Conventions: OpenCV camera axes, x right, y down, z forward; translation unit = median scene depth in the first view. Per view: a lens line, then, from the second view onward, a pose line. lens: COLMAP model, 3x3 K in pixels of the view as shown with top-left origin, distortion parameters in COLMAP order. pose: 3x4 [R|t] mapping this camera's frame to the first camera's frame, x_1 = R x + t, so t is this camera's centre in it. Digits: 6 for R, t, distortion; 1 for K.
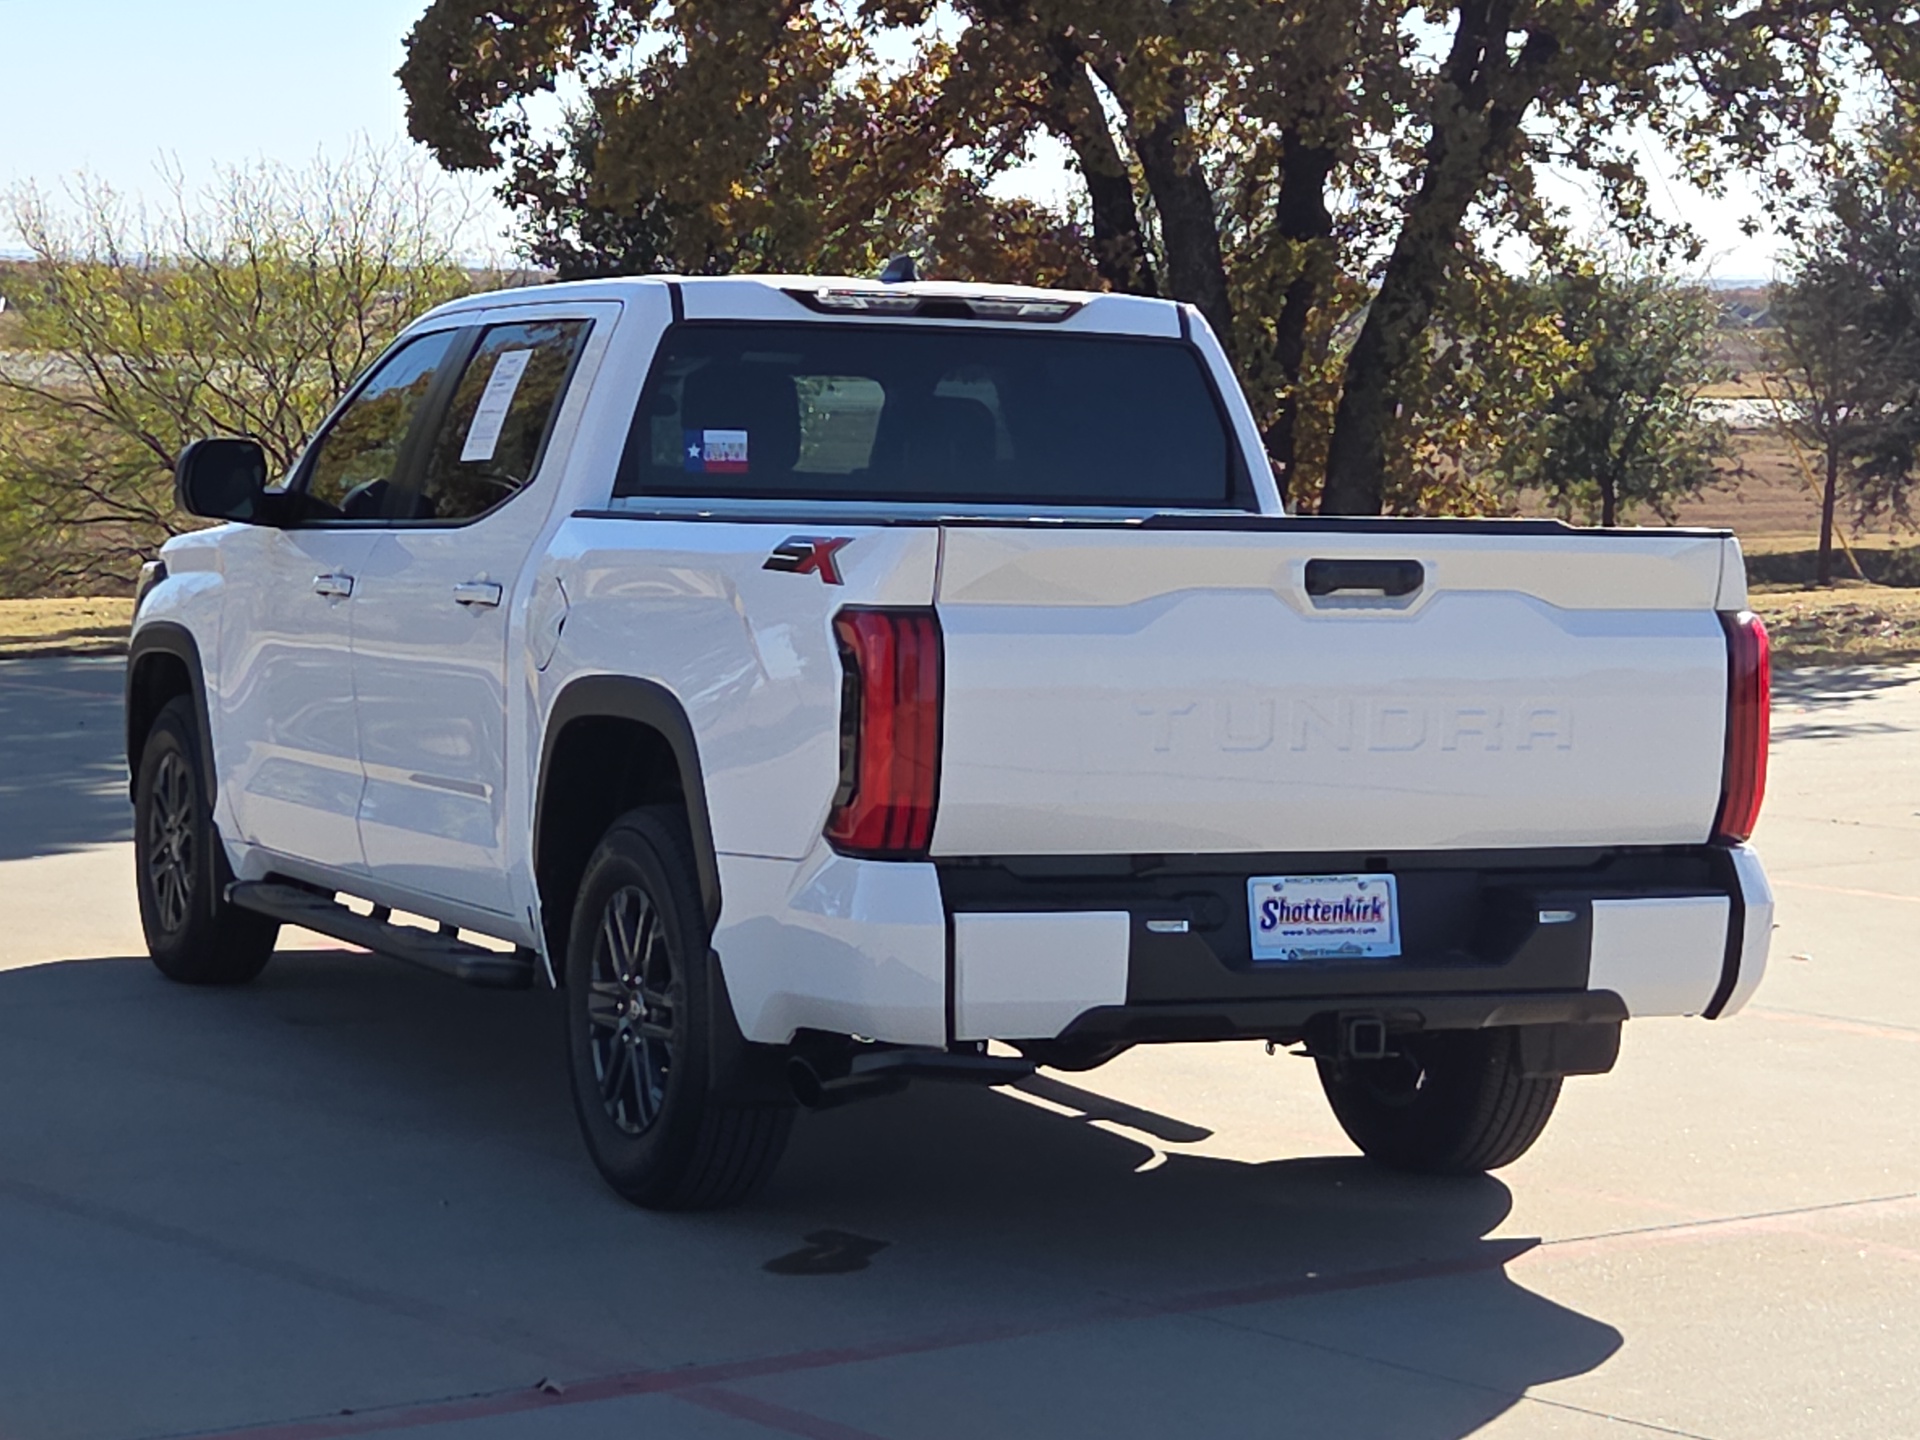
lens RADIAL K [[4174.6, 0, 960.0], [0, 4174.6, 720.0], [0, 0, 1]] dist [0.220869, -0.568556]
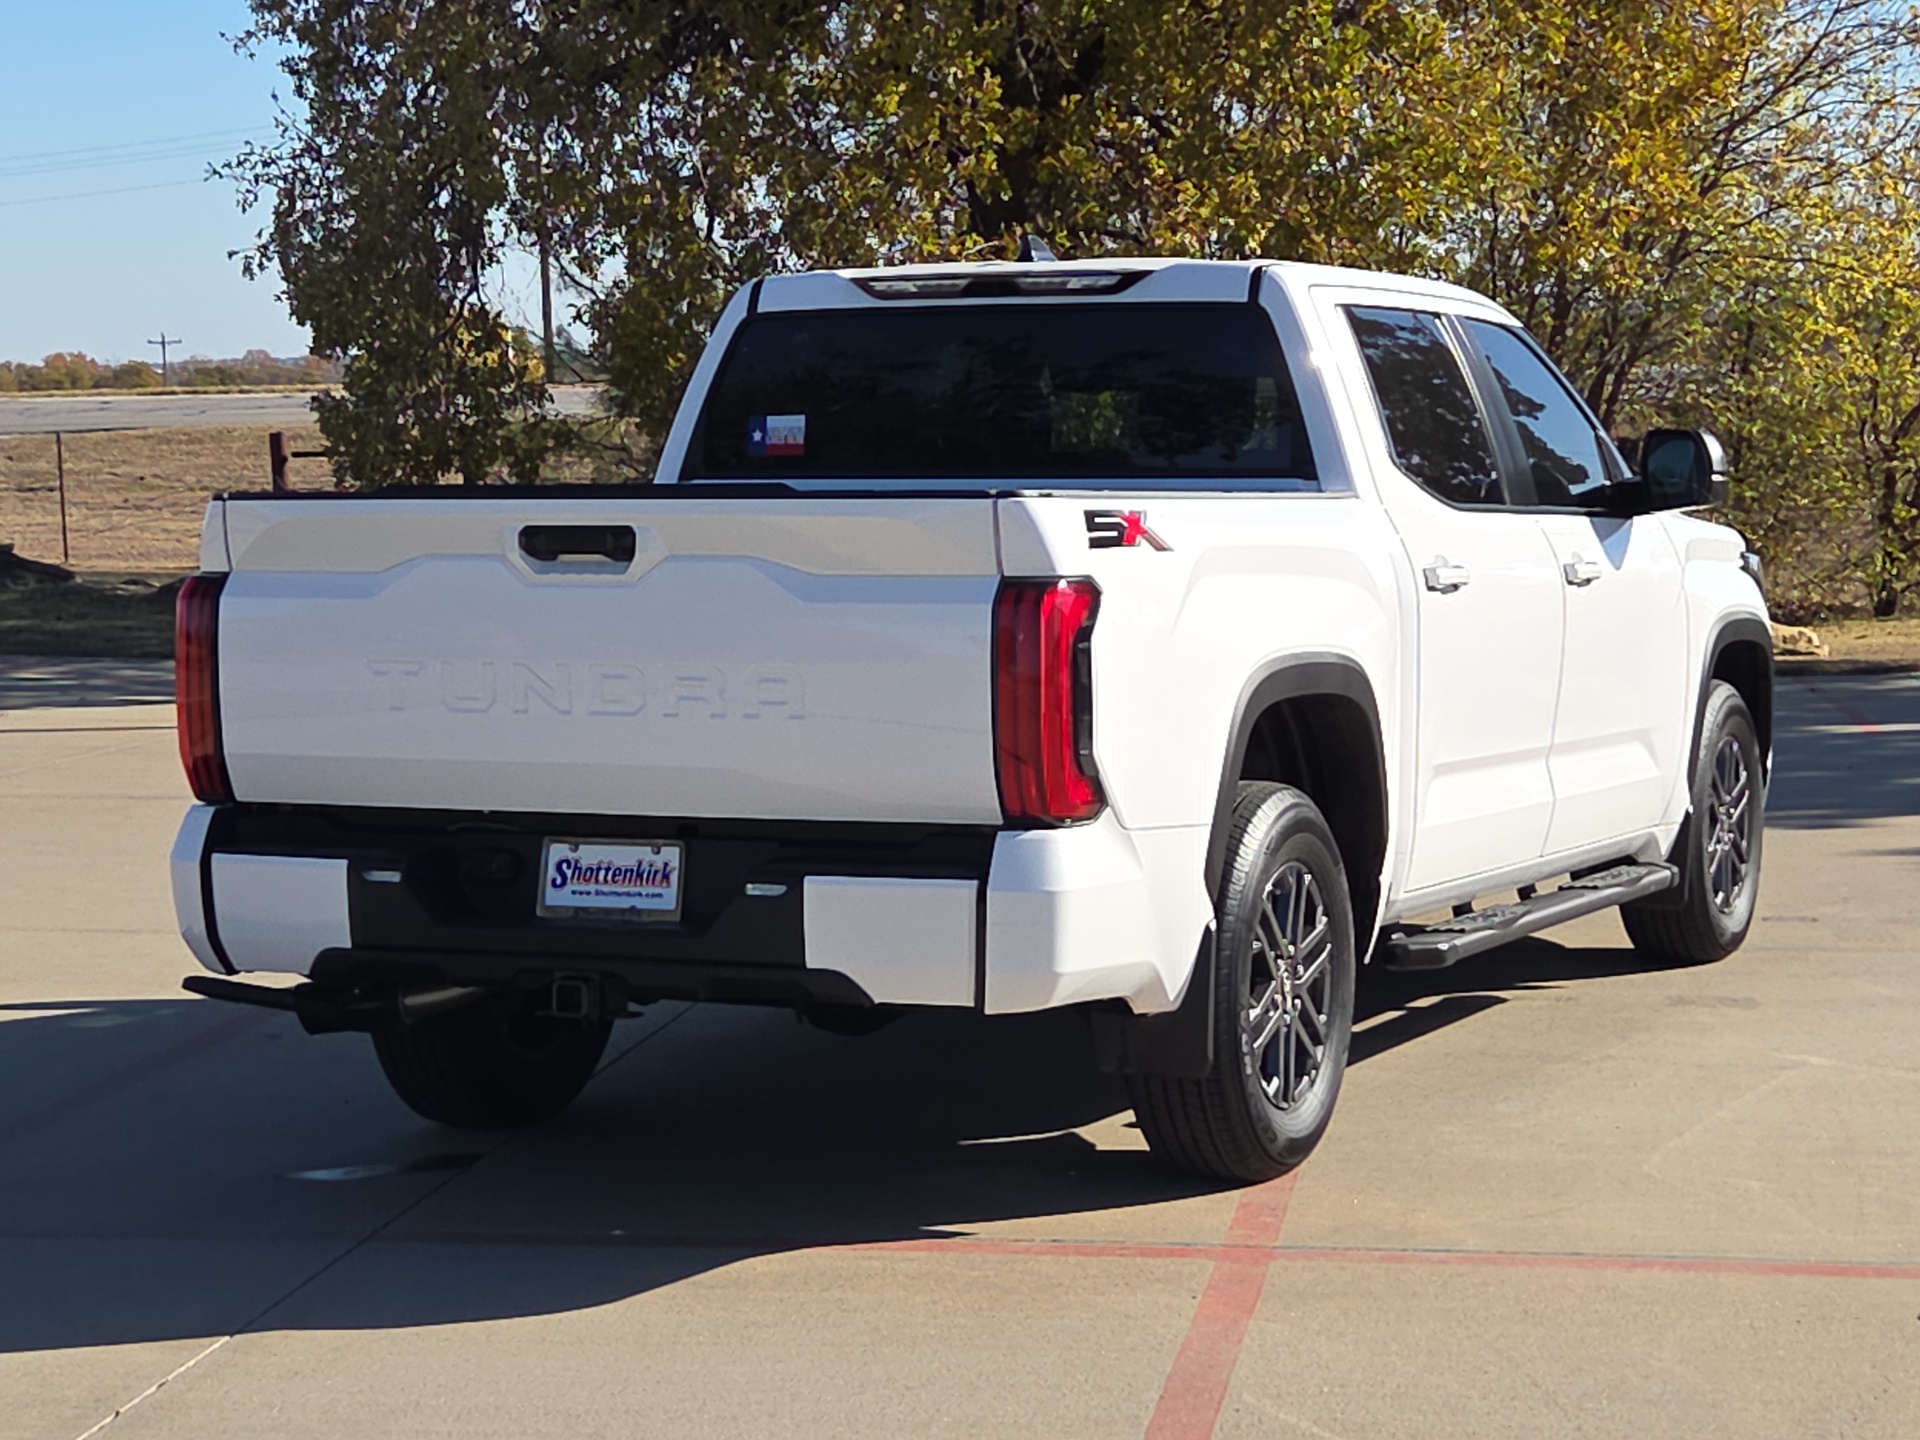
lens RADIAL K [[3993.0, 0, 960.0], [0, 3993.0, 720.0], [0, 0, 1]] dist [0.231826, -0.019112]
pose [[0.674980, 0.020189, -0.737560, 0.854479], [-0.020750, 0.999750, 0.008376, -0.001305], [0.737544, 0.009651, 0.675230, 0.406371]]
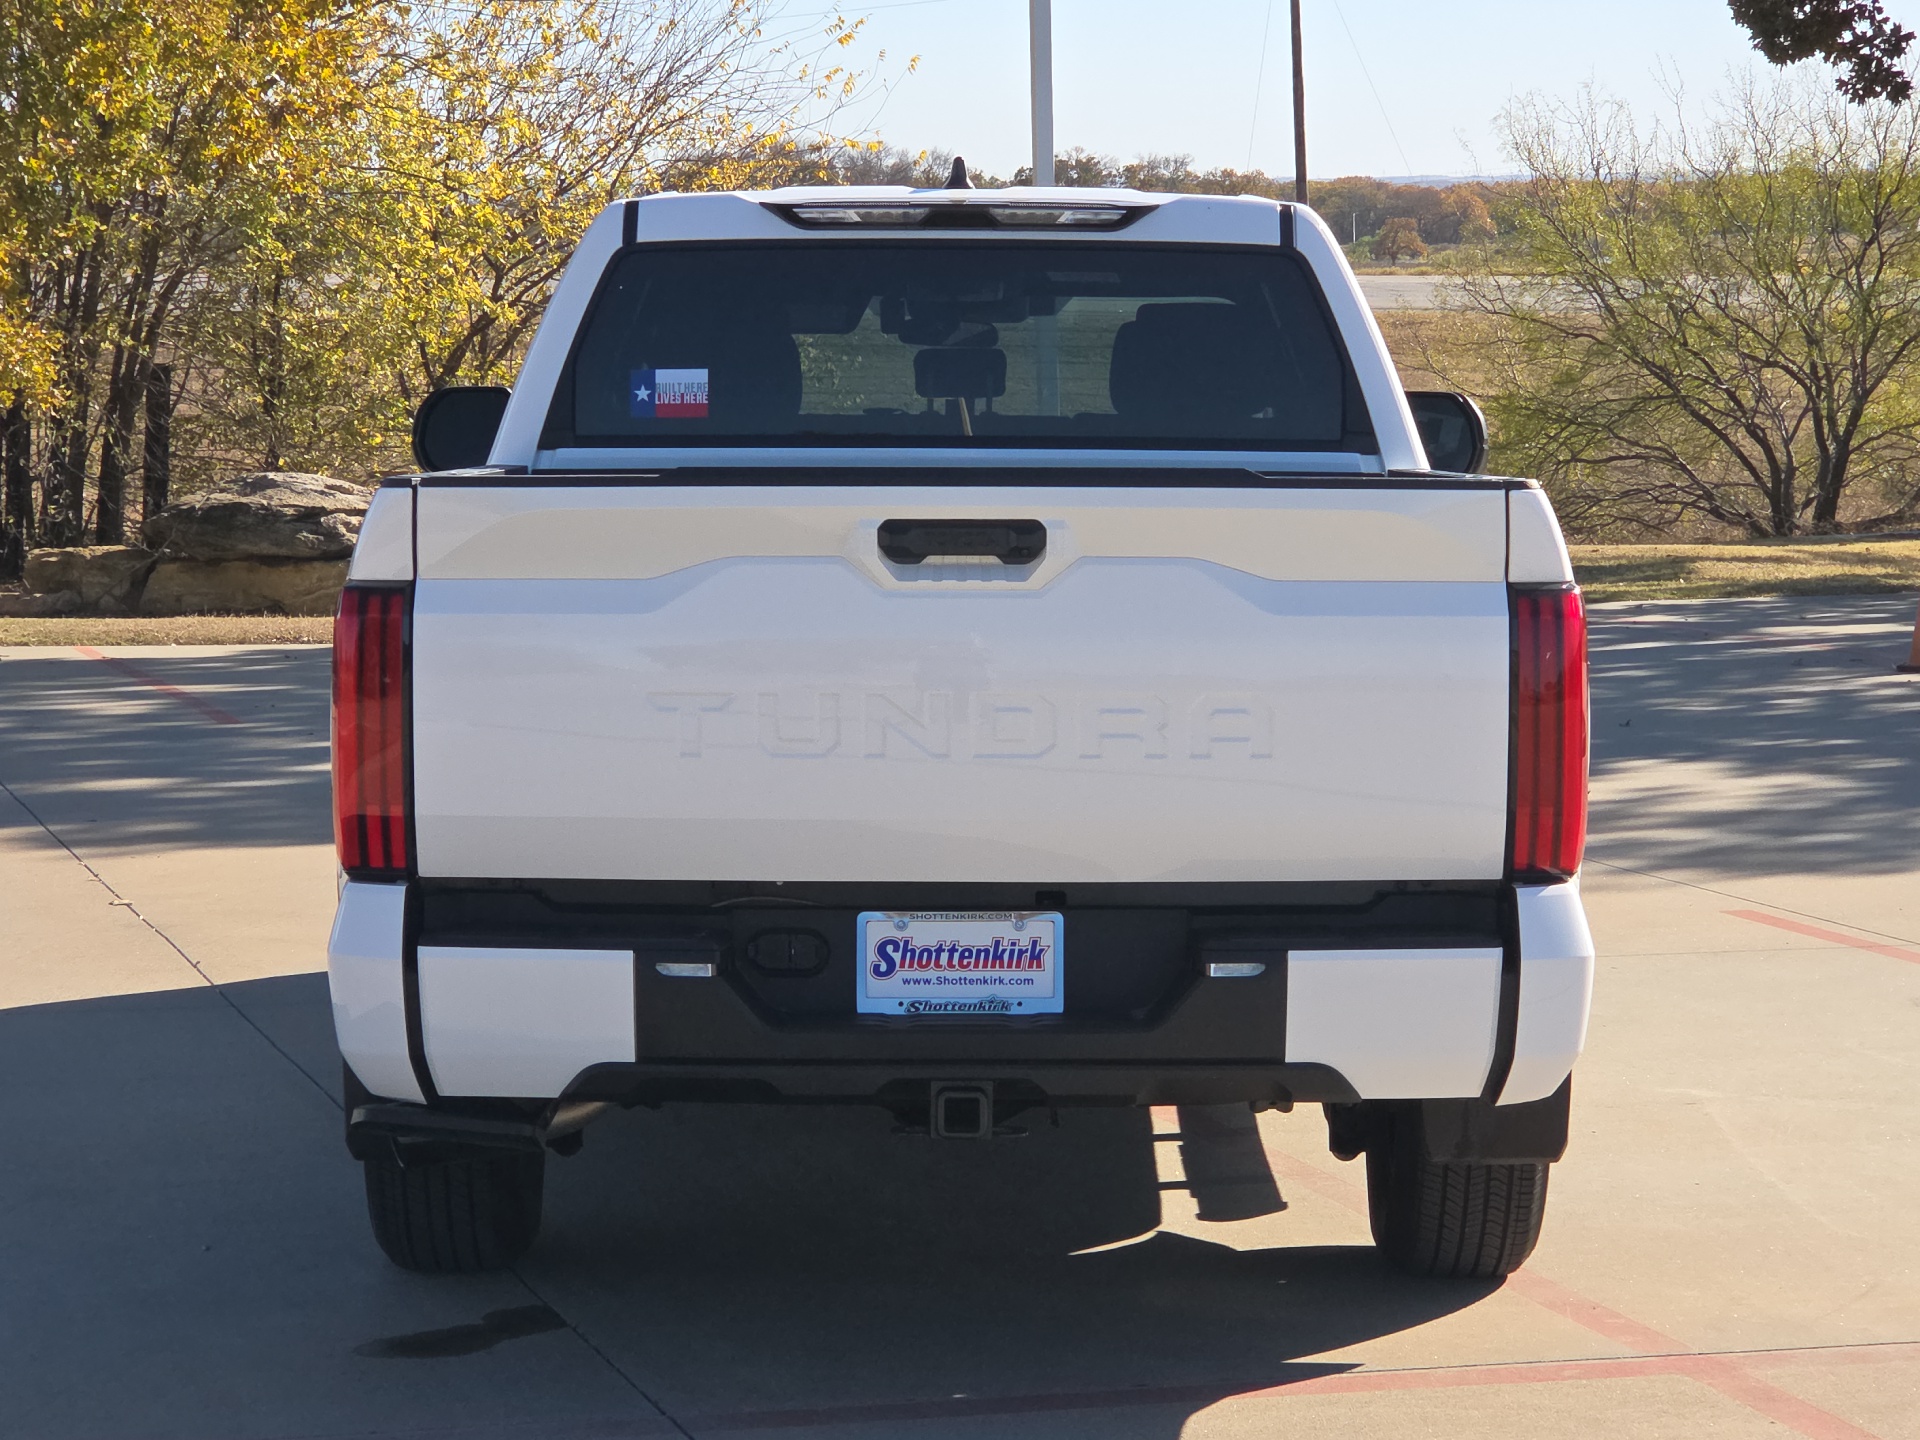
lens RADIAL K [[4717.8, 0, 960.0], [0, 4717.8, 720.0], [0, 0, 1]] dist [-0.802608, 8.572768]
pose [[0.915992, 0.010403, -0.401062, 0.448390], [-0.006800, 0.999923, 0.010407, -0.009098], [0.401139, -0.006805, 0.915992, 0.169377]]
